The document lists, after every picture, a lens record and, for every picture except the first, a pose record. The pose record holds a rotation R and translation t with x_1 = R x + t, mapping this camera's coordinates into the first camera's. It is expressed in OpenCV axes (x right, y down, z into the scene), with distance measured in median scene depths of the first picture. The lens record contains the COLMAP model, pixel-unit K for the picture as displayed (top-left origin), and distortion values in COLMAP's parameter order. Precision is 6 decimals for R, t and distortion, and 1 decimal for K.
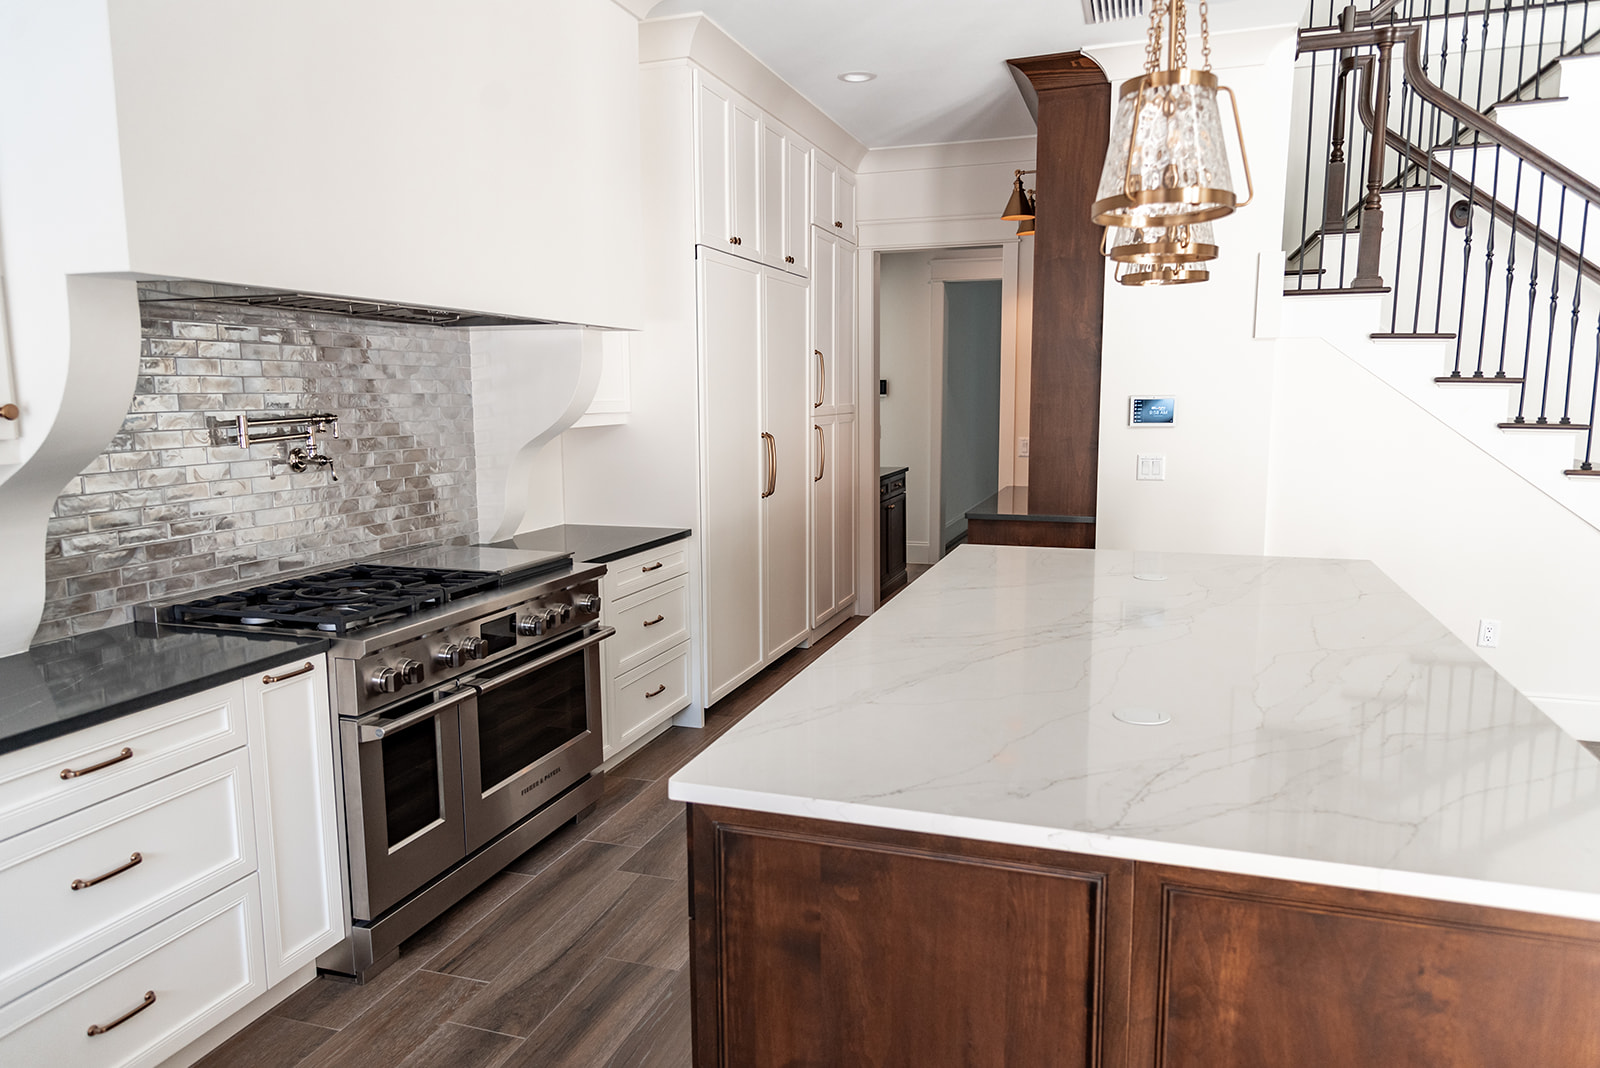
lens RADIAL K [[1056.5, 0, 802.7], [0, 1056.5, 540.9], [0, 0, 1]] dist [0.003404, -0.014576]
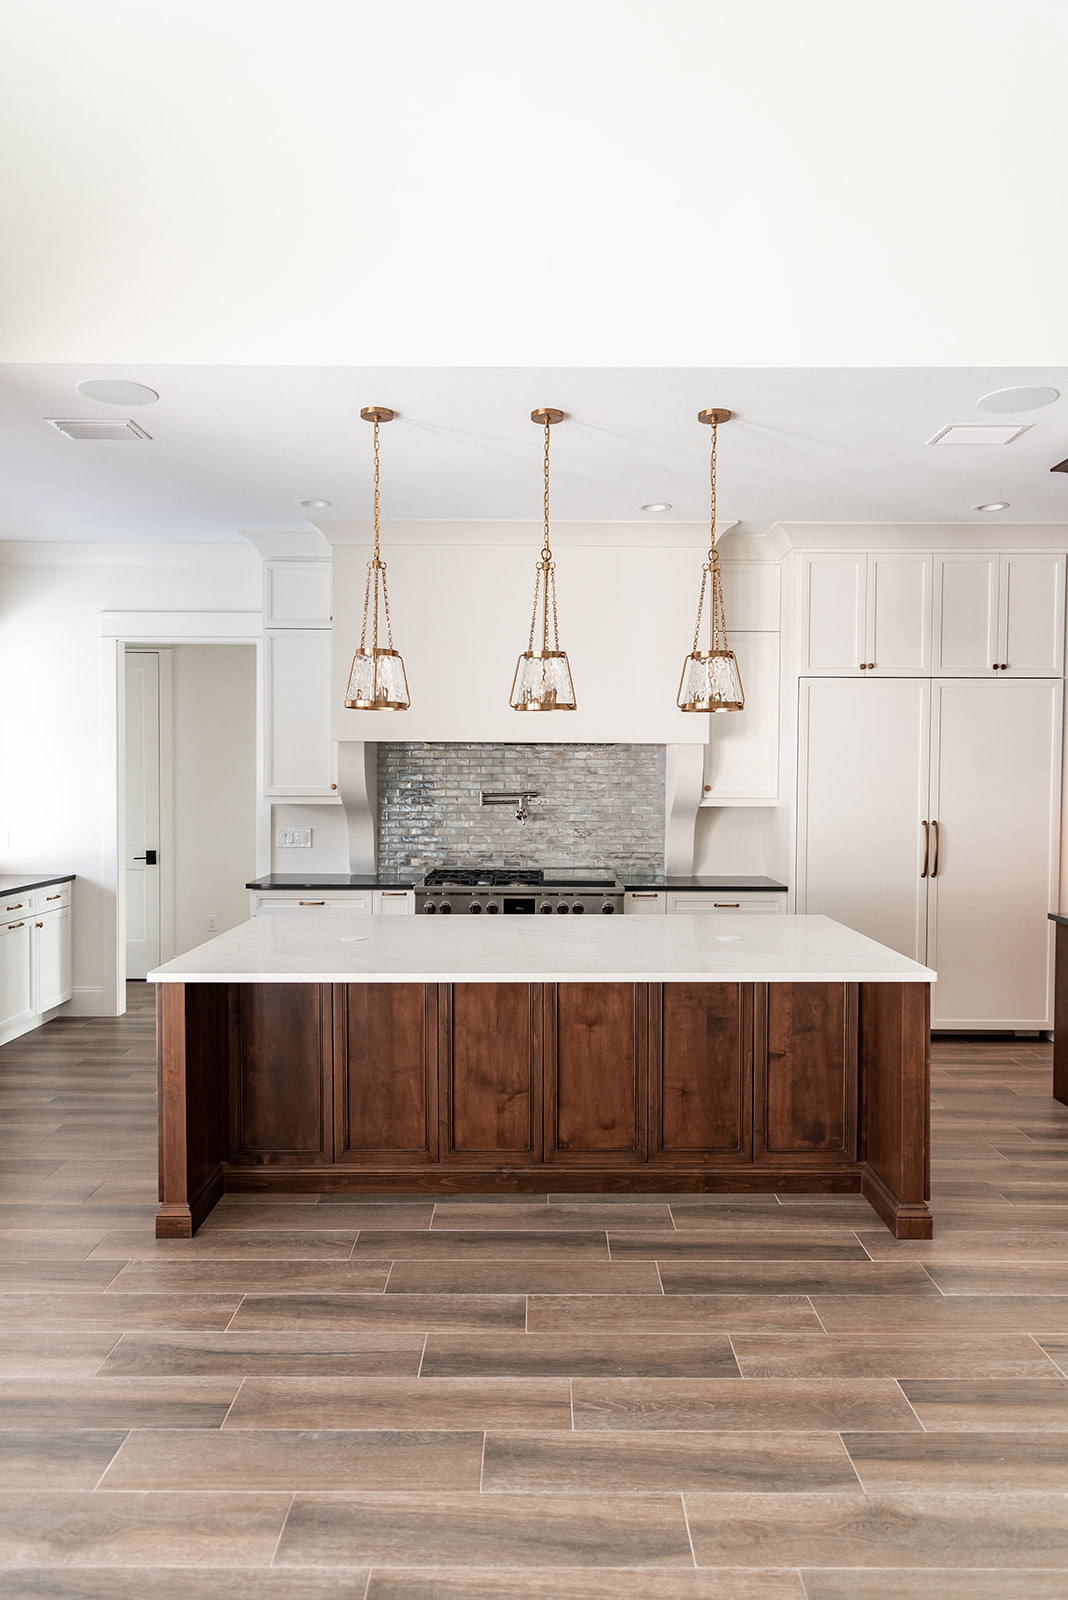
lens RADIAL K [[1081.8, 0, 534.0], [0, 1081.8, 800.0], [0, 0, 1]] dist [0.000887, -0.003821]
pose [[0.312990, 0.035901, -0.949078, 1.591278], [-0.140293, 0.990071, -0.008814, -0.091864], [0.939338, 0.135908, 0.314919, 0.368863]]
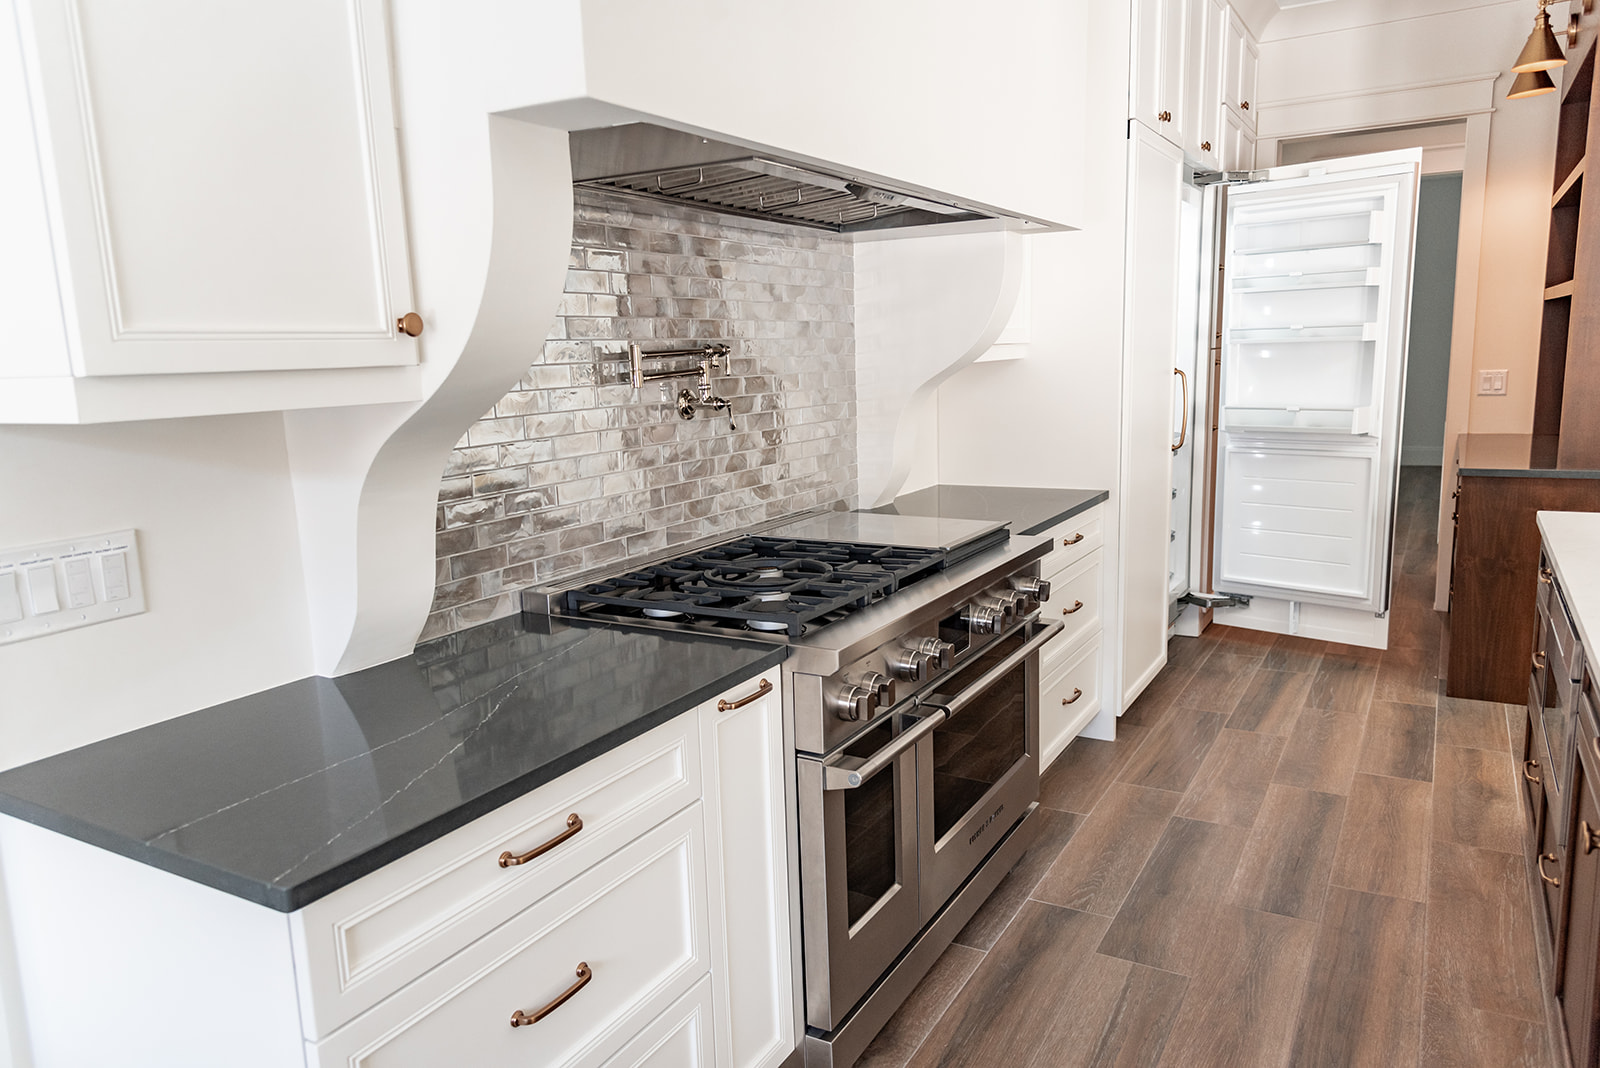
lens RADIAL K [[1087.0, 0, 793.8], [0, 1087.0, 541.0], [0, 0, 1]] dist [0.010187, -0.004260]
pose [[0.976344, 0.009291, -0.216022, -0.232465], [-0.001351, 0.999319, 0.036877, -0.004657], [0.216217, -0.035712, 0.975692, 0.231594]]
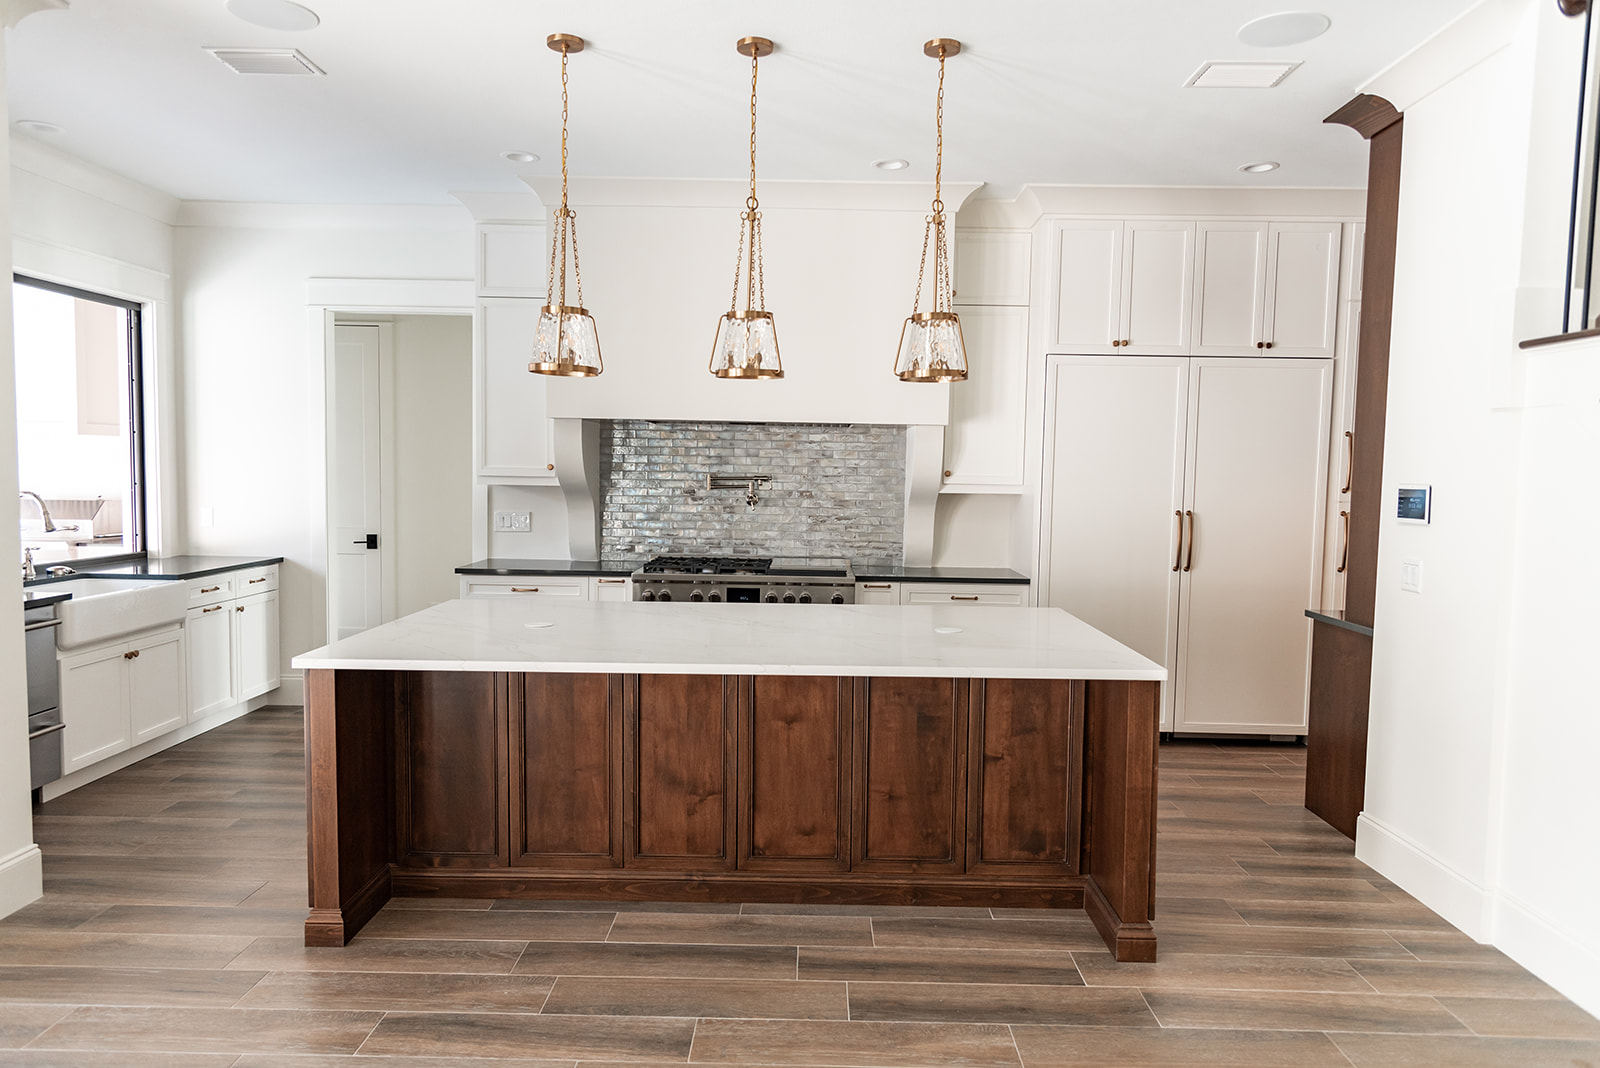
lens RADIAL K [[1087.0, 0, 793.8], [0, 1087.0, 541.0], [0, 0, 1]] dist [0.010187, -0.004260]
pose [[0.300397, 0.078730, -0.950559, 1.511677], [-0.152804, 0.987688, 0.033516, -0.082426], [0.941495, 0.135181, 0.308729, 0.483129]]
